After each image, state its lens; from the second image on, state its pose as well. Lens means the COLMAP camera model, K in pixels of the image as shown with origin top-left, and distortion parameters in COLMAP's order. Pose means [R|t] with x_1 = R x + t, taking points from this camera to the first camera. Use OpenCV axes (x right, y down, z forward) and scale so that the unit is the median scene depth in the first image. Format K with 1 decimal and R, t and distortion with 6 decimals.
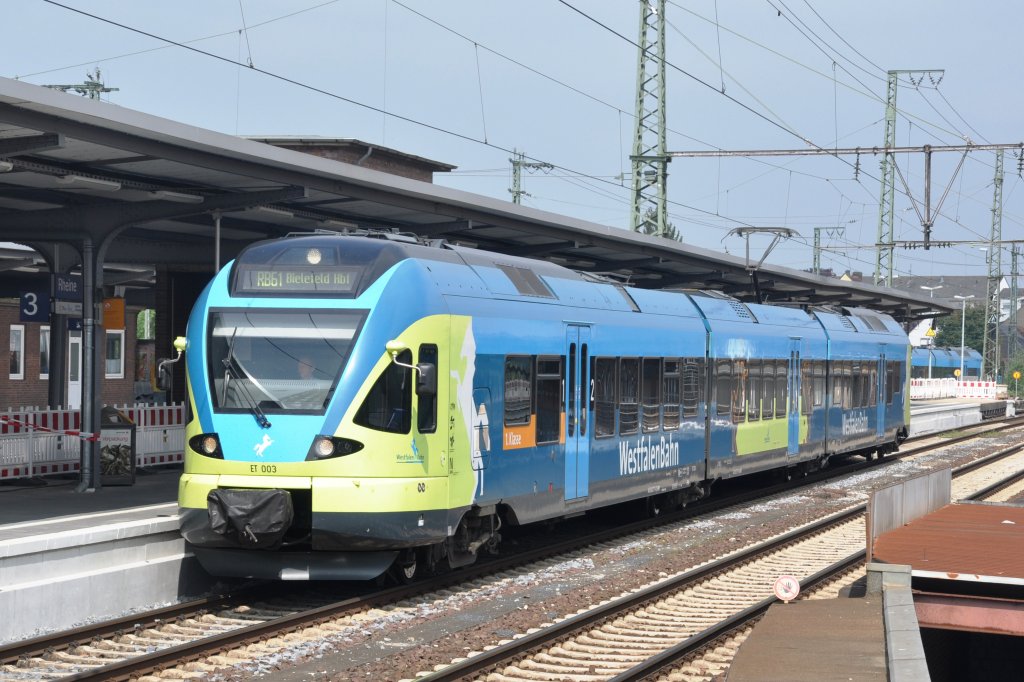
lens RADIAL K [[3158.8, 0, 516.8], [0, 3158.8, 343.1], [0, 0, 1]] dist [0.955623, 0.000000]
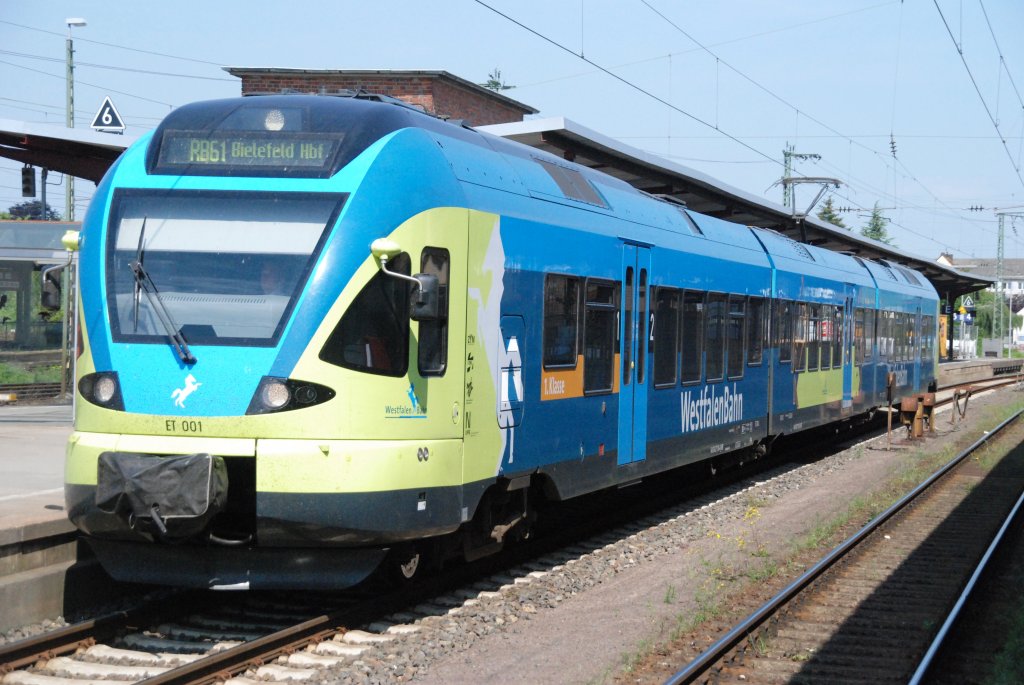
lens RADIAL K [[2456.1, 0, 512.5], [0, 2456.1, 340.2], [0, 0, 1]] dist [0.670815, 0.000000]
pose [[0.999864, 0.011186, -0.012091, -0.004434], [-0.011058, 0.999883, 0.010606, 0.014766], [0.012208, -0.010471, 0.999871, 0.464282]]
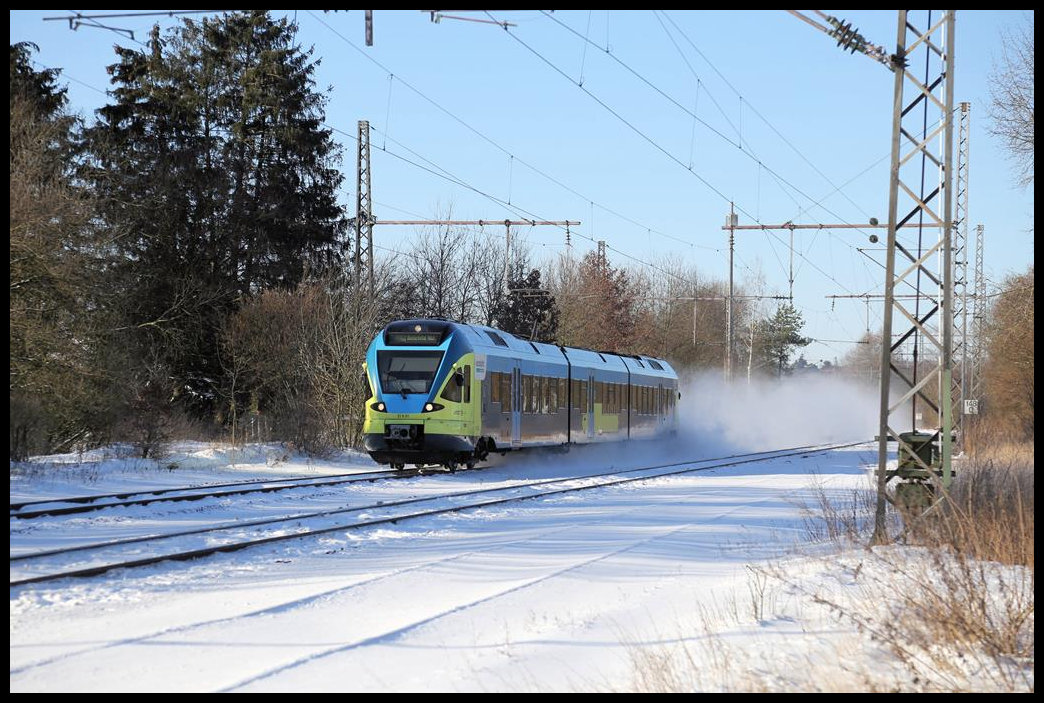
lens RADIAL K [[3286.2, 0, 522.2], [0, 3286.2, 352.1], [0, 0, 1]] dist [0.141040, 0.000000]
pose [[0.997504, -0.000164, 0.070615, -0.161774], [0.001327, 0.999864, -0.016423, 0.030971], [-0.070603, 0.016475, 0.997368, -1.465371]]
